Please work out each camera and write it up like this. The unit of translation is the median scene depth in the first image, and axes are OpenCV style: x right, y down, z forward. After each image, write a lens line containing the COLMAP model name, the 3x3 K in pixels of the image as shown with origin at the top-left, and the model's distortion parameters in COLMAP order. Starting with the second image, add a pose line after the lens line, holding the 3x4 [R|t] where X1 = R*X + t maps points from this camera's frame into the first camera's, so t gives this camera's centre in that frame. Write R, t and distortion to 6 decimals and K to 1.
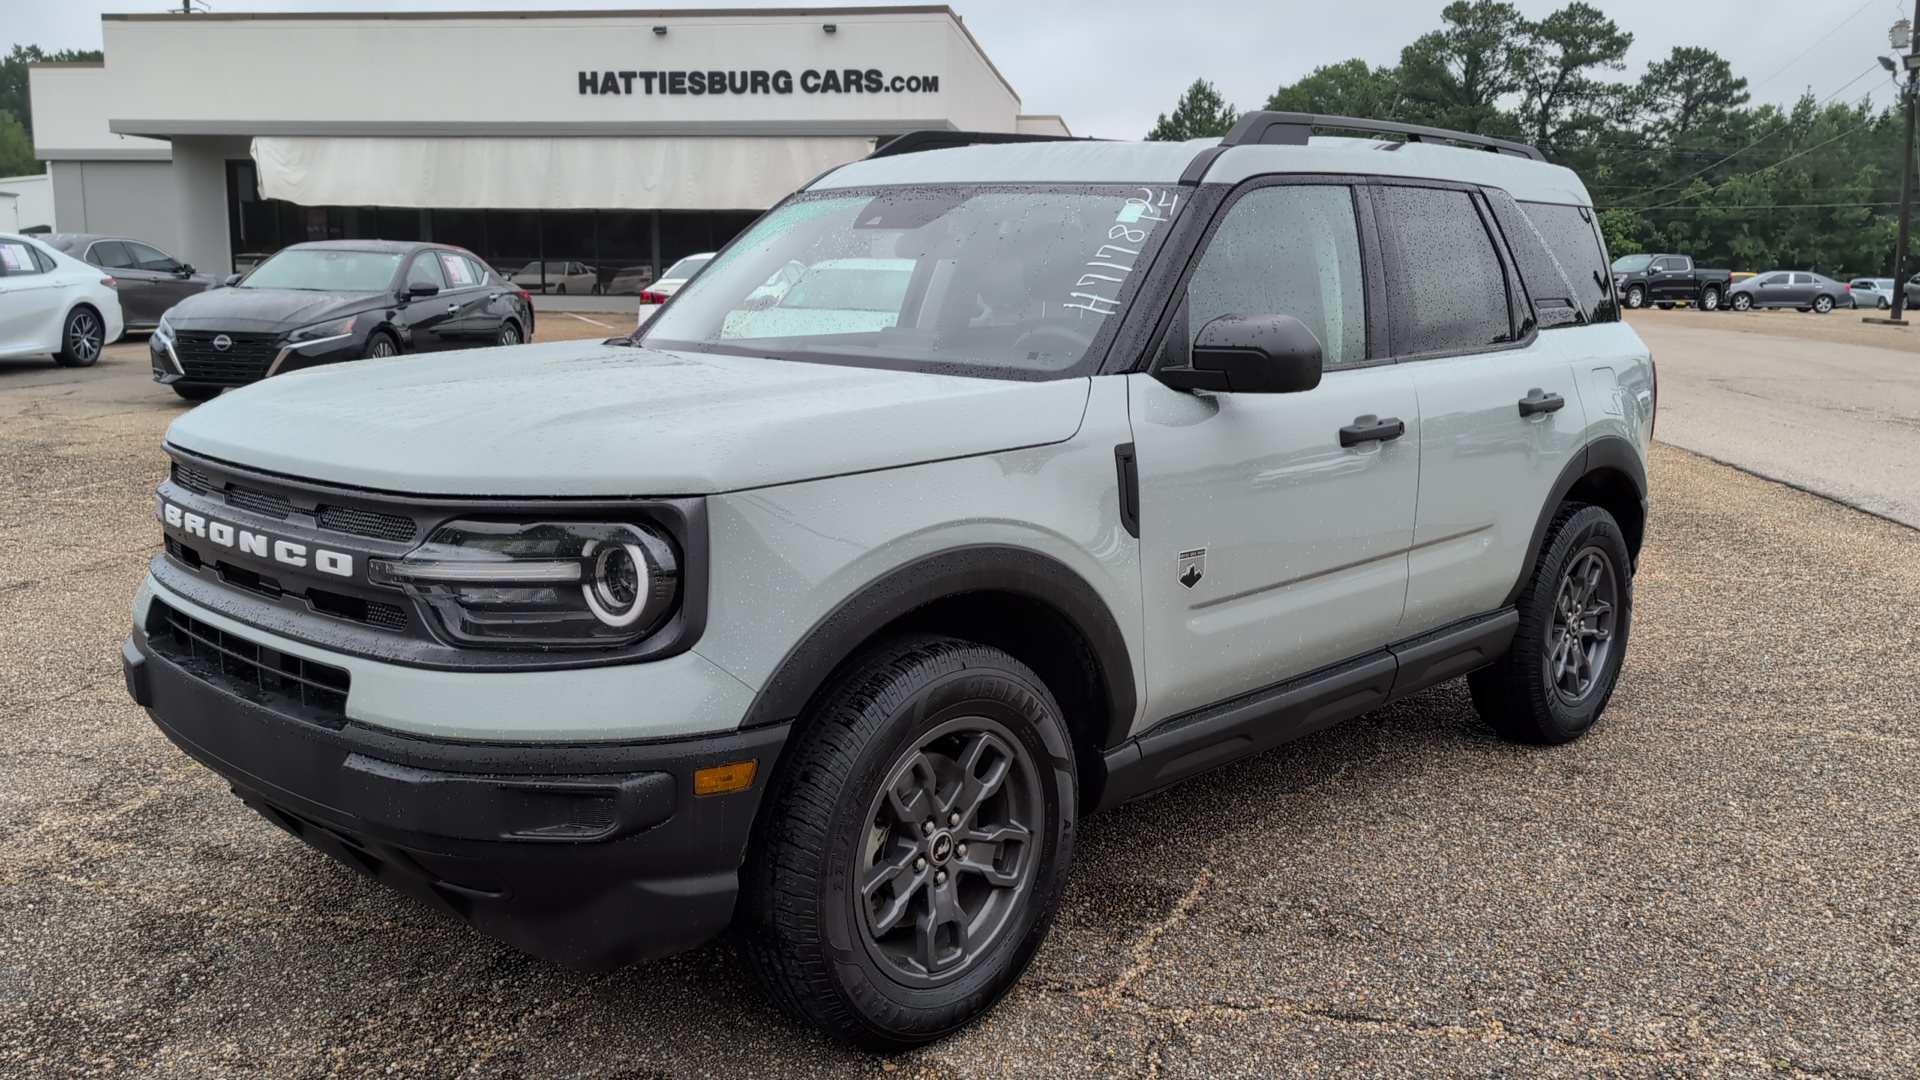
lens RADIAL K [[1627.9, 0, 975.6], [0, 1627.9, 550.8], [0, 0, 1]] dist [0.020987, 0.008372]
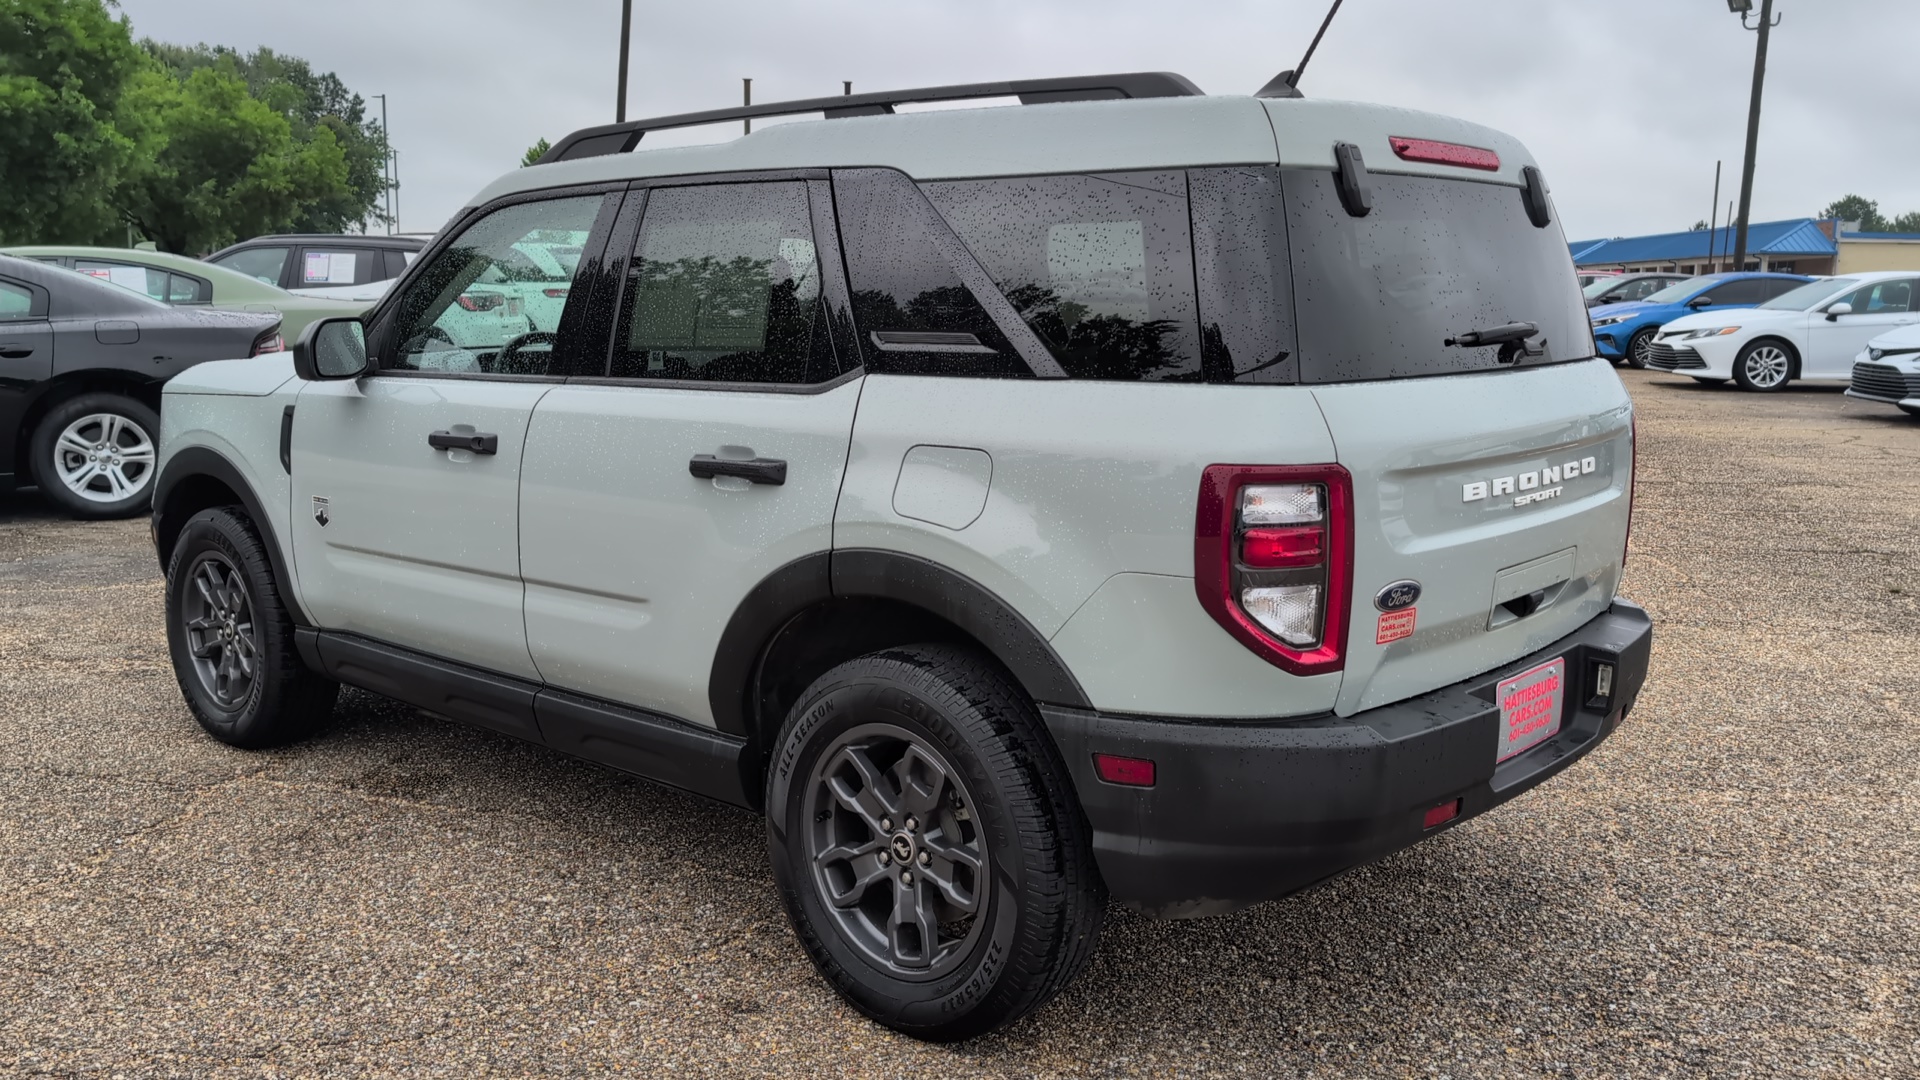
lens RADIAL K [[1627.9, 0, 959.1], [0, 1627.9, 536.6], [0, 0, 1]] dist [0.020987, 0.008372]
pose [[0.042647, 0.143351, -0.988753, 0.135803], [-0.182191, 0.974175, 0.133379, -0.022147], [0.982338, 0.174454, 0.067663, 0.133305]]
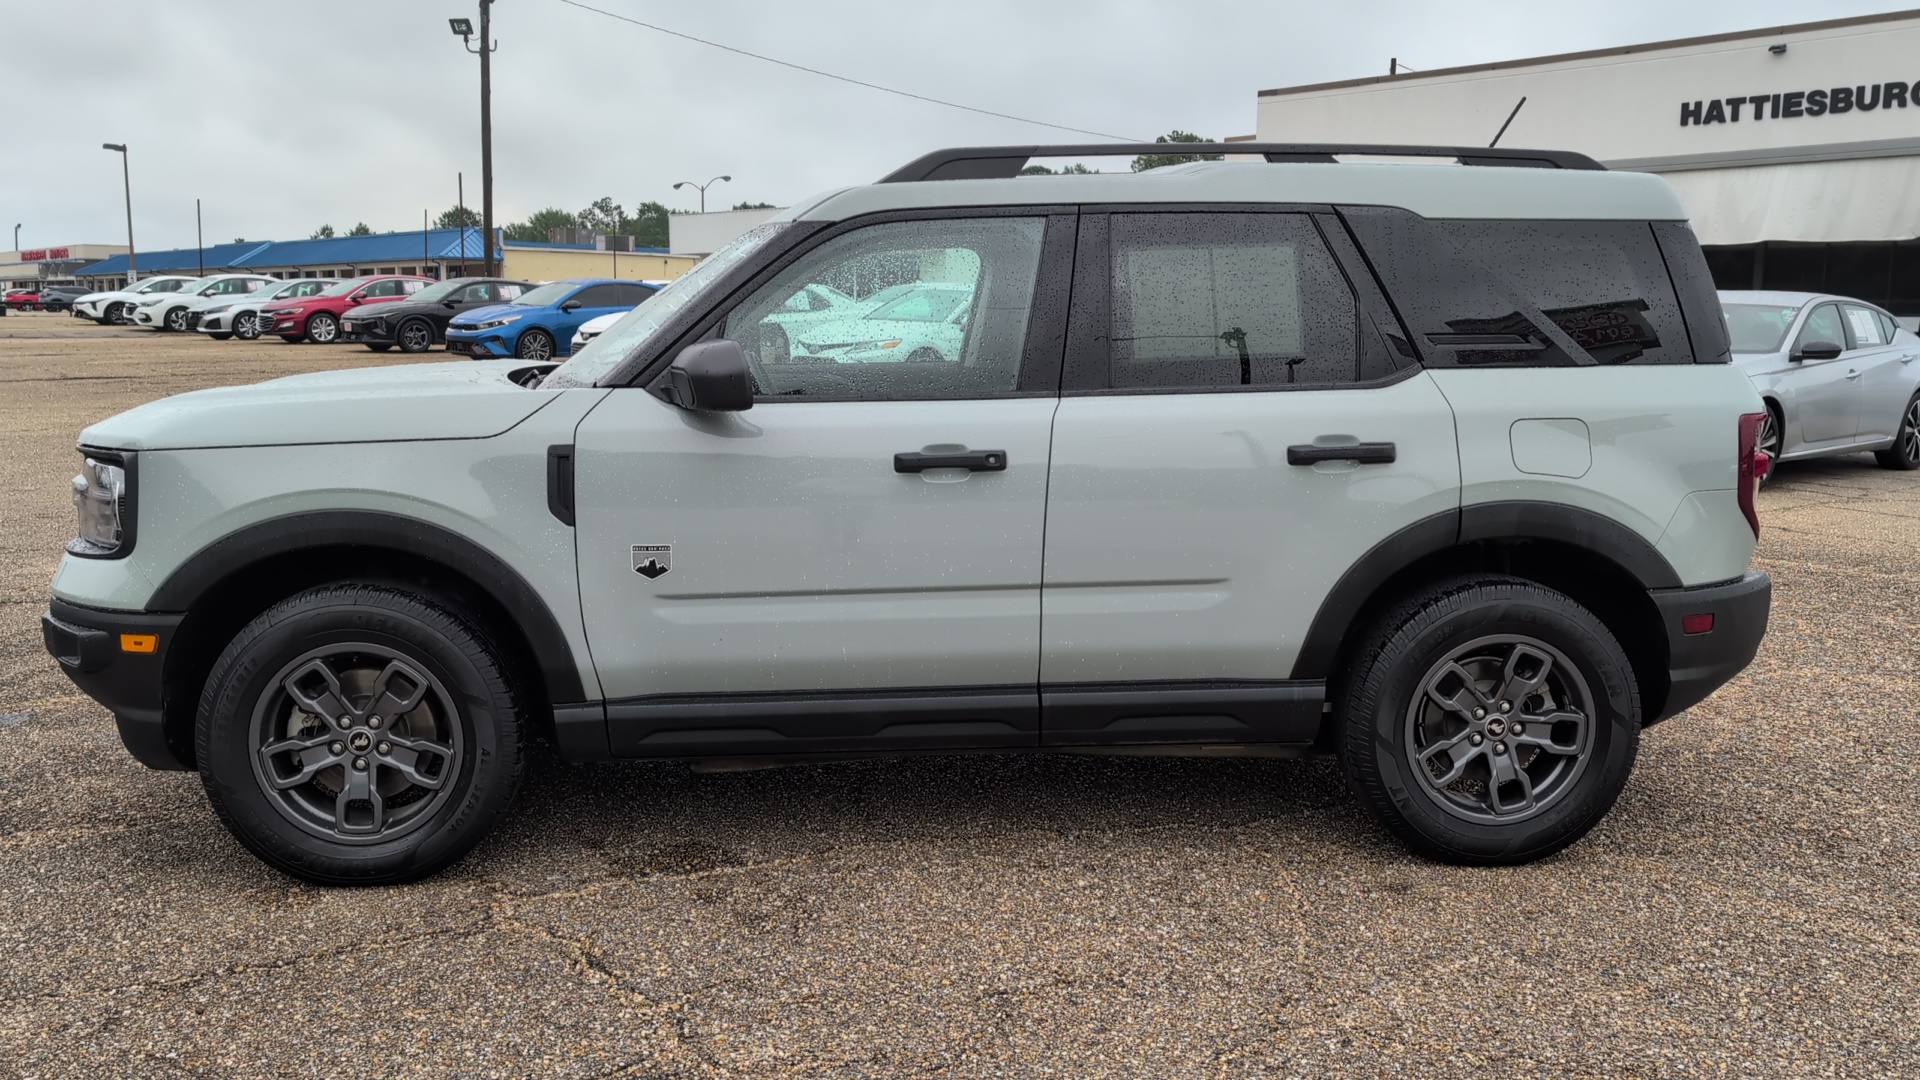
lens RADIAL K [[1627.9, 0, 962.4], [0, 1627.9, 536.5], [0, 0, 1]] dist [0.020987, 0.008372]
pose [[0.745022, 0.091010, -0.660803, 0.098659], [-0.113312, 0.993518, 0.009080, -0.003891], [0.657346, 0.068112, 0.750505, 0.027076]]
